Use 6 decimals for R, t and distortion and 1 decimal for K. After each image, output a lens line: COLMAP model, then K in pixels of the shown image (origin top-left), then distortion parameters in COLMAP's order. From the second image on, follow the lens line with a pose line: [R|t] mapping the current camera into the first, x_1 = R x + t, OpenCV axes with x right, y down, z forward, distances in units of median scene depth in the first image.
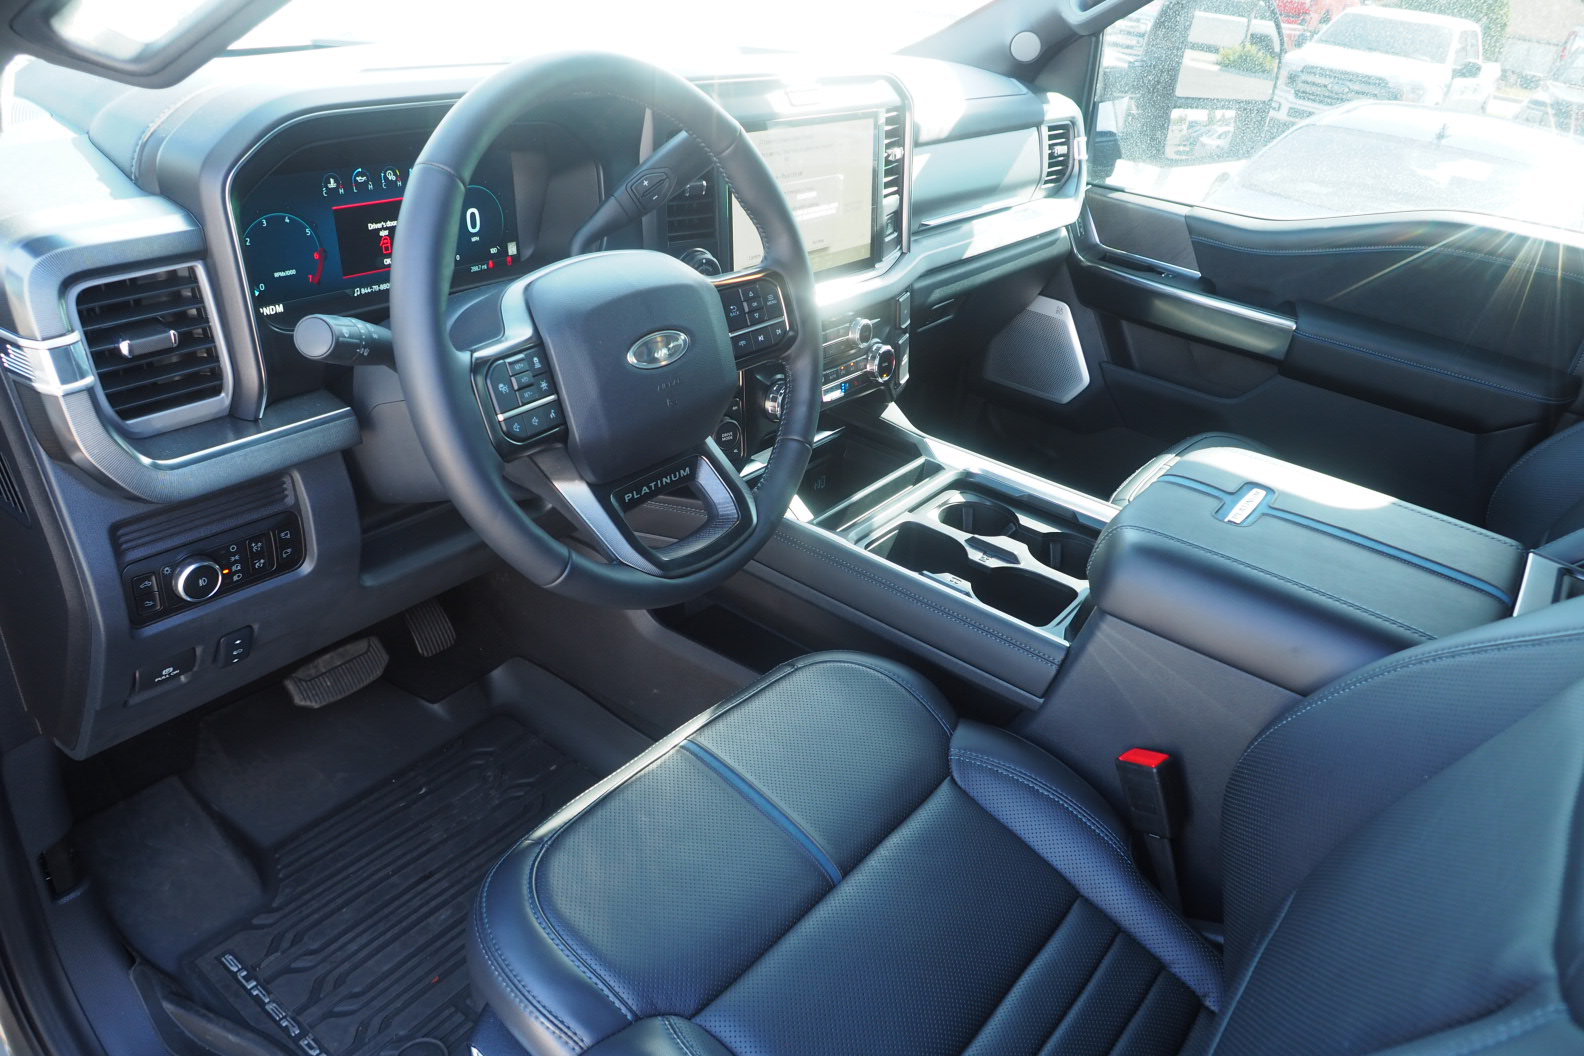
lens RADIAL K [[1150.4, 0, 792.0], [0, 1150.4, 528.0], [0, 0, 1]] dist [-0.011163, 0.001017]
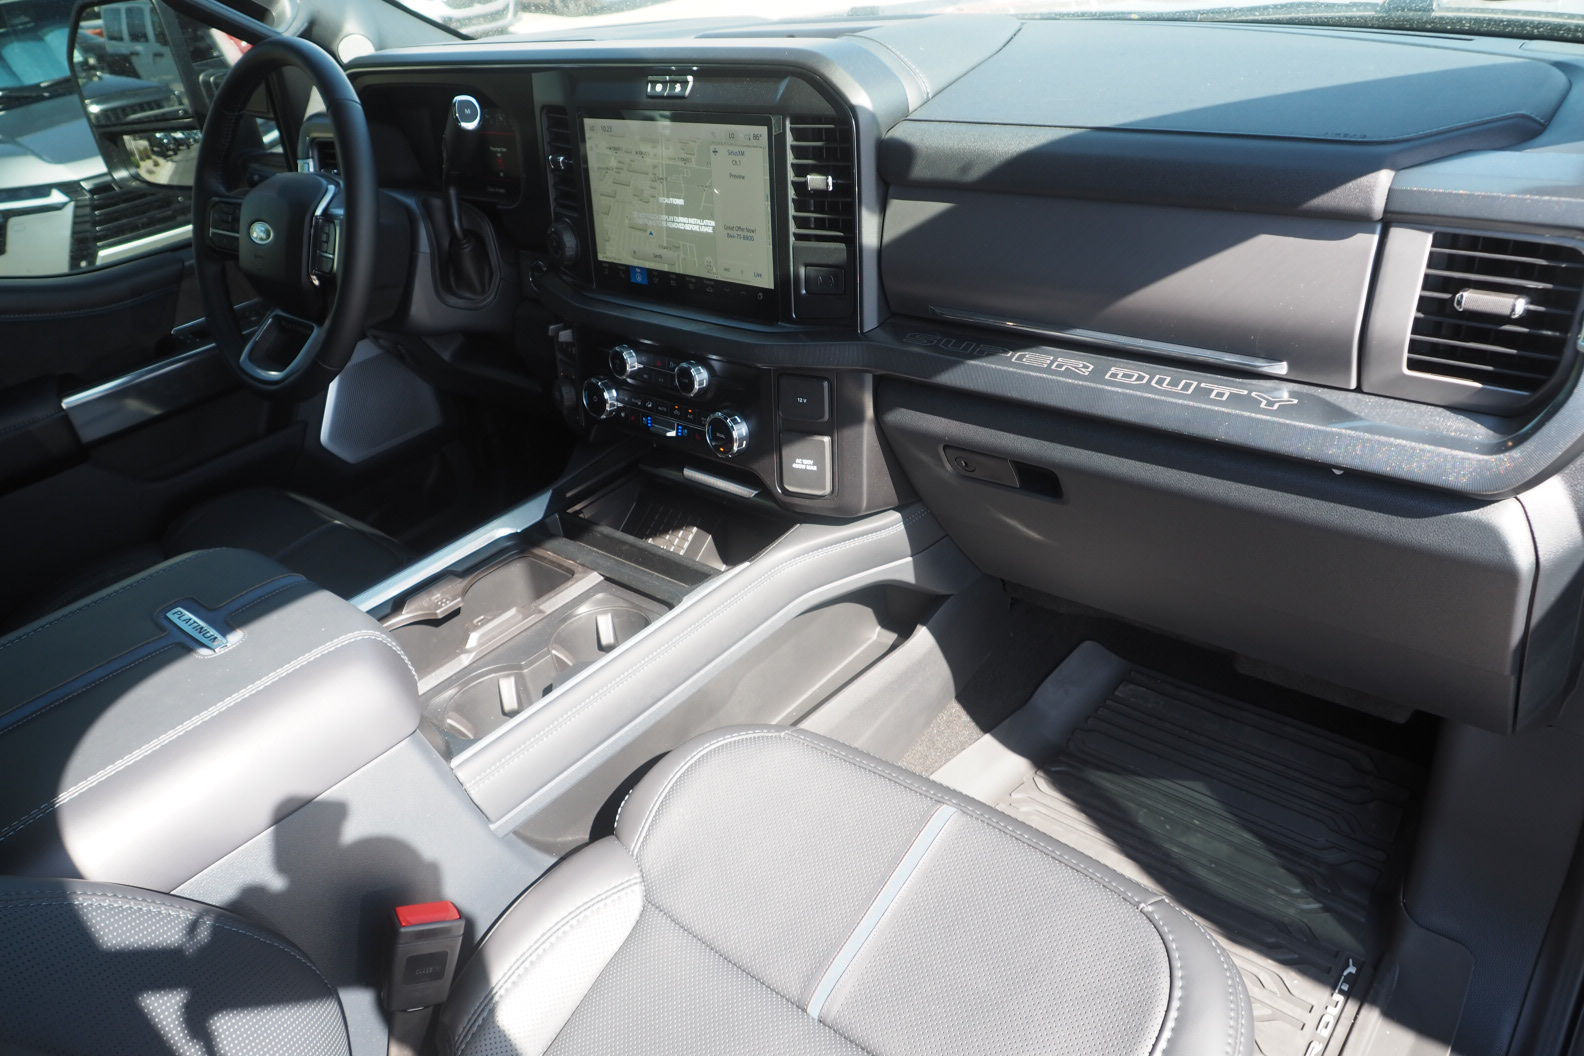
lens RADIAL K [[1150.4, 0, 792.0], [0, 1150.4, 528.0], [0, 0, 1]] dist [-0.011163, 0.001017]
pose [[-0.094120, 0.404958, -0.909478, 1.163259], [-0.378849, 0.830235, 0.408880, -0.611245], [0.920660, 0.383038, 0.075276, 1.431351]]
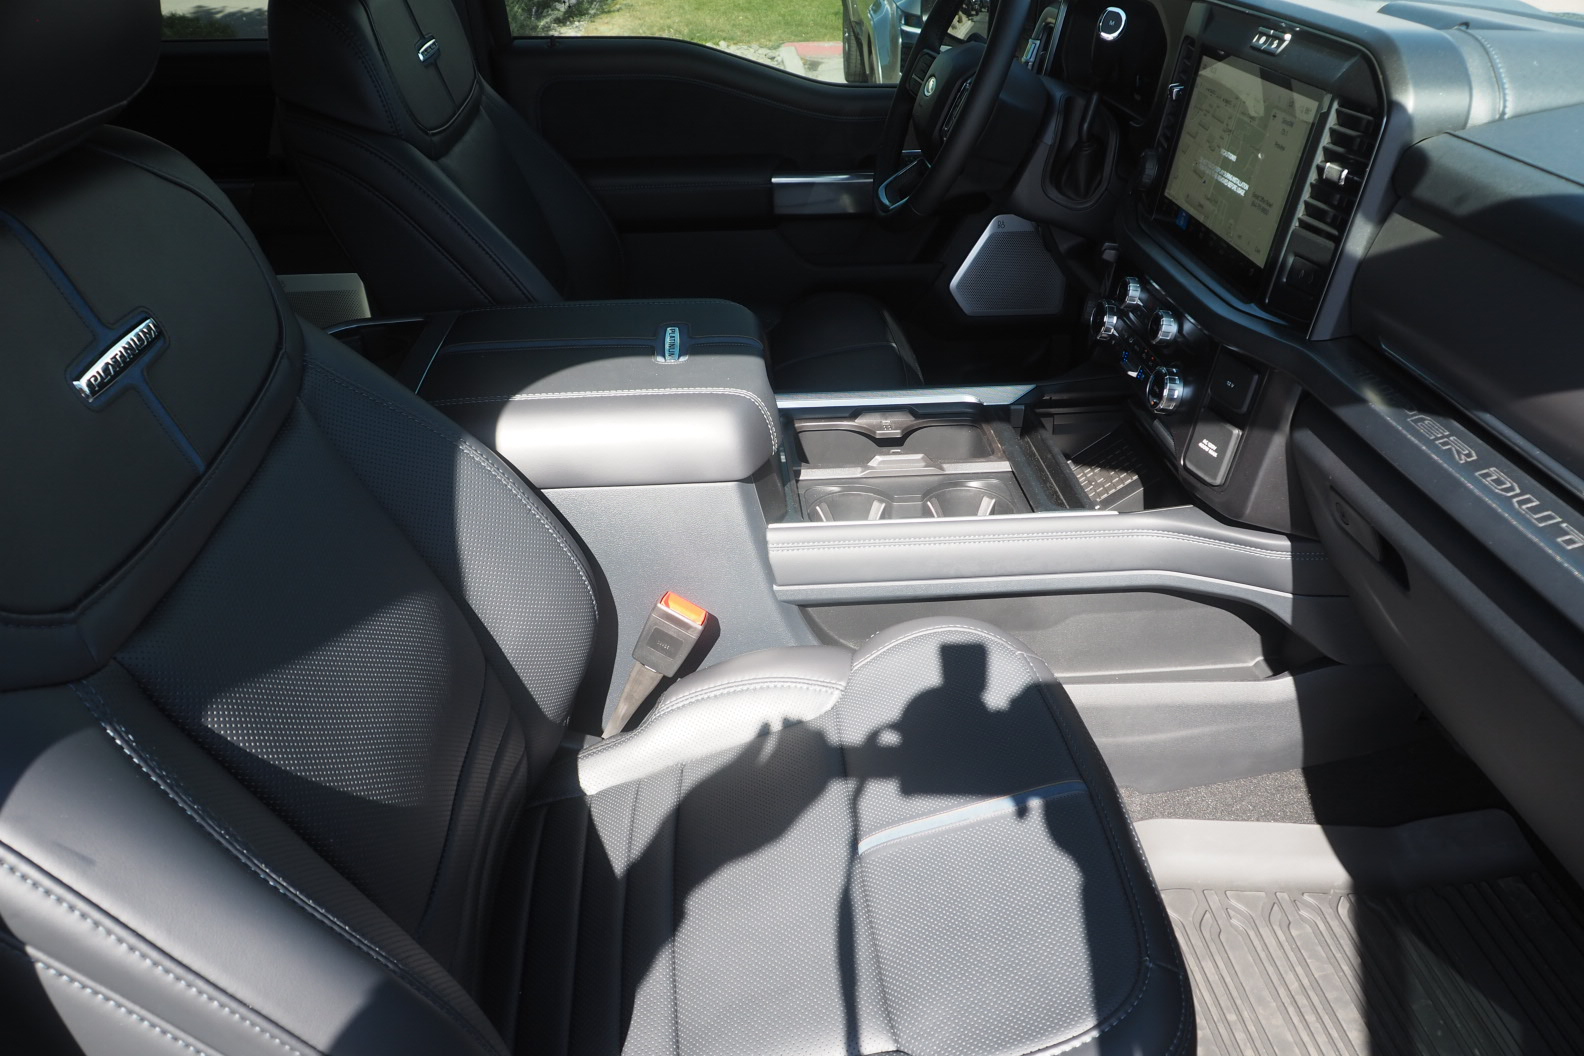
lens RADIAL K [[1150.4, 0, 792.0], [0, 1150.4, 528.0], [0, 0, 1]] dist [-0.011163, 0.001017]
pose [[-0.762620, 0.232262, -0.603709, 1.100016], [-0.378541, 0.596554, 0.707693, -0.783929], [0.524516, 0.768230, -0.367023, 1.749292]]
